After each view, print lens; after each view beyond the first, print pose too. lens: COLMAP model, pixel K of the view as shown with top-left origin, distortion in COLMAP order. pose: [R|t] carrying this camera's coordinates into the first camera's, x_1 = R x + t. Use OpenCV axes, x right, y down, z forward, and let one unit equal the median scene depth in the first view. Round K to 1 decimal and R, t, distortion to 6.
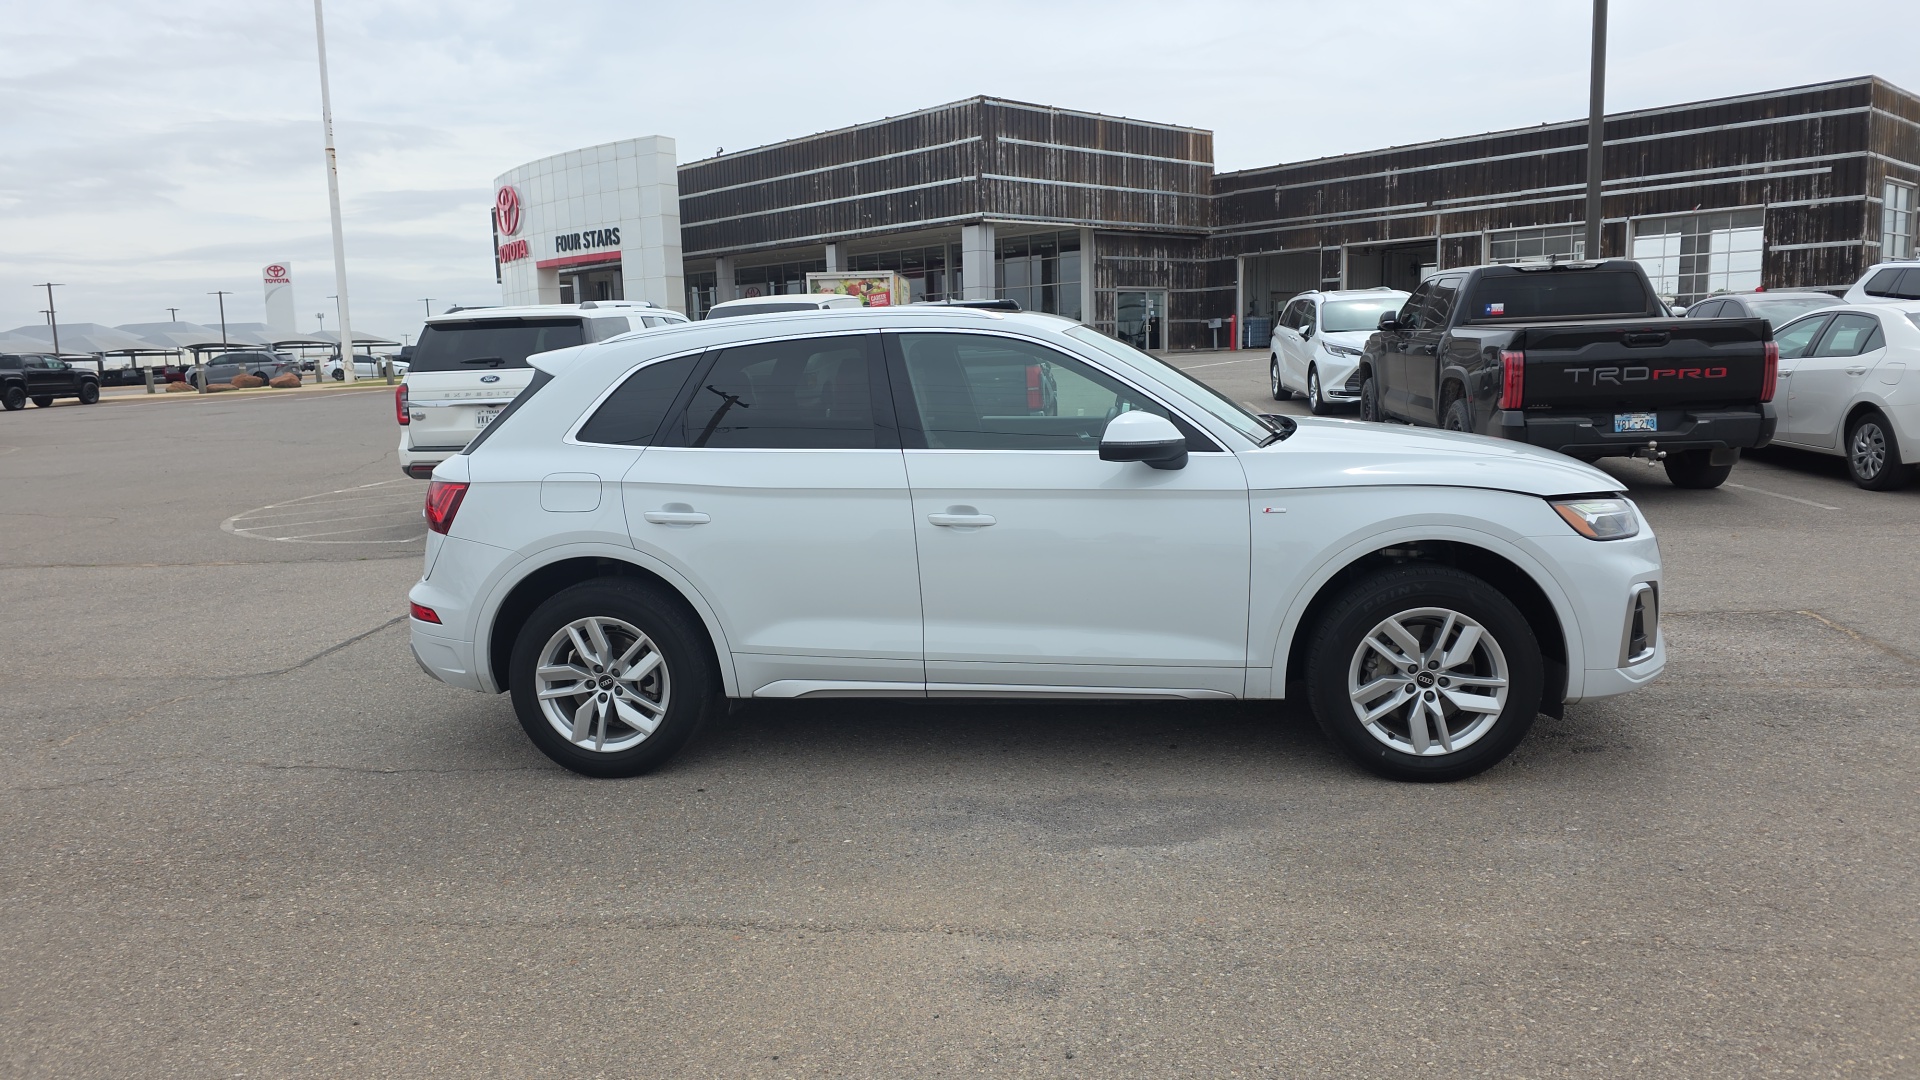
lens RADIAL K [[1277.6, 0, 966.1], [0, 1277.6, 498.7], [0, 0, 1]] dist [0.070867, -0.072526]
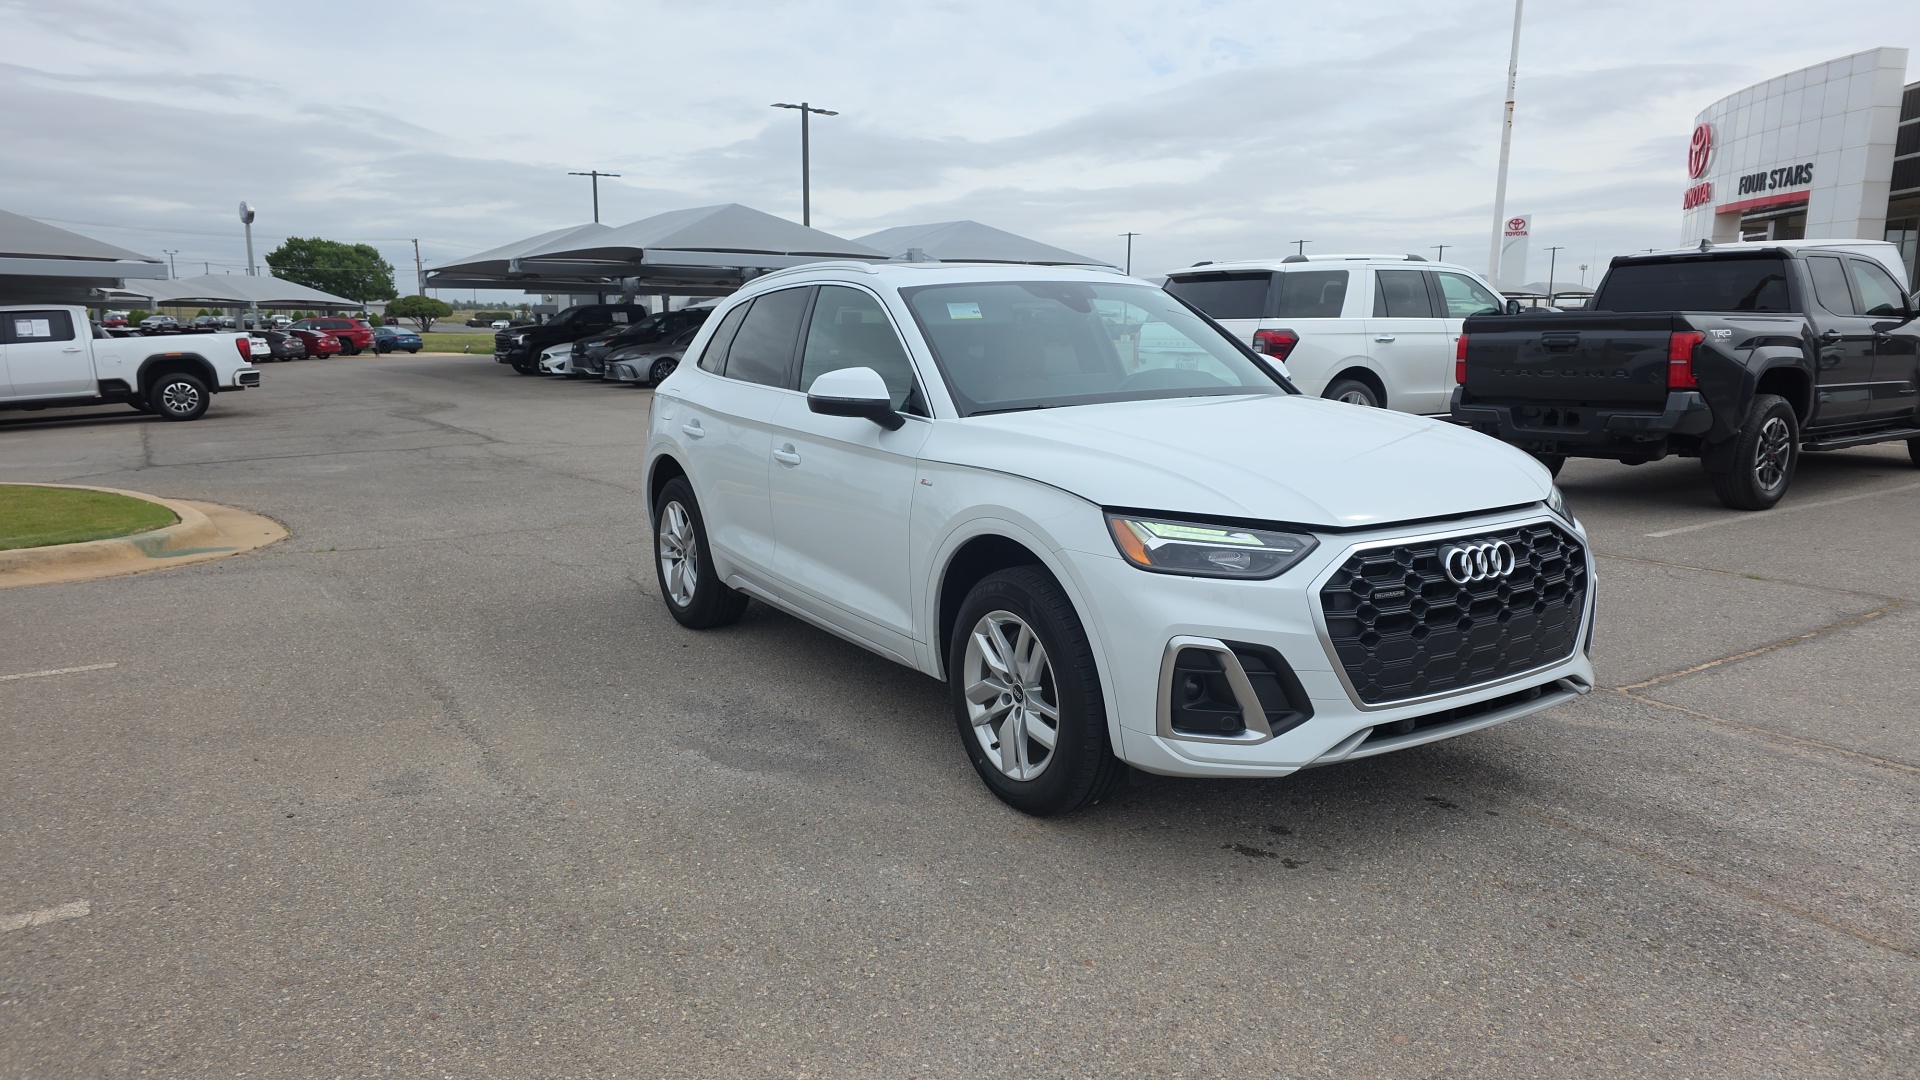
lens RADIAL K [[1265.1, 0, 1003.5], [0, 1265.1, 546.2], [0, 0, 1]] dist [0.071004, -0.068718]
pose [[0.660409, 0.167179, -0.732059, 0.112134], [-0.112540, 0.985926, 0.123628, -0.007714], [0.742424, 0.000741, 0.669929, 0.046905]]
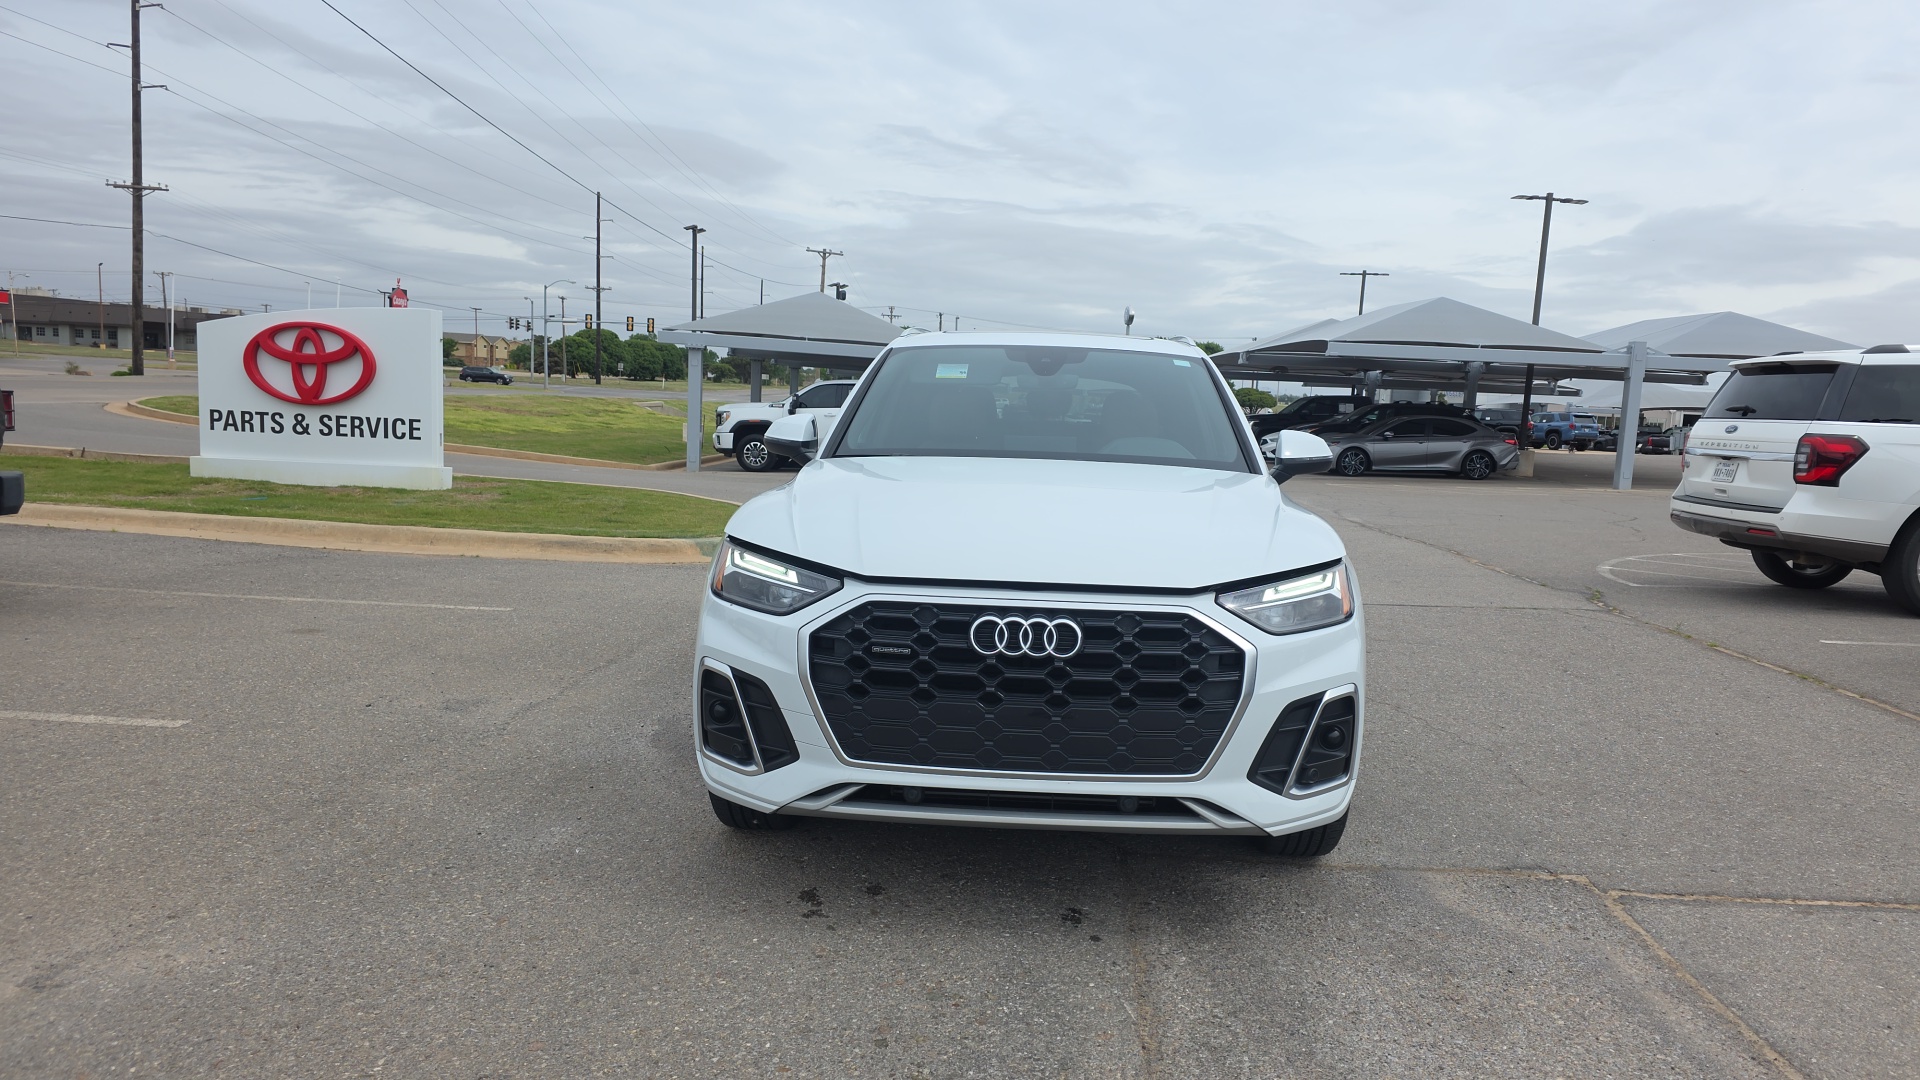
lens RADIAL K [[1259.8, 0, 1028.4], [0, 1259.8, 532.3], [0, 0, 1]] dist [0.086123, -0.100074]
pose [[0.118320, 0.145913, -0.982196, 0.148270], [-0.165247, 0.978245, 0.125420, -0.016260], [0.979129, 0.147465, 0.139857, 0.121814]]
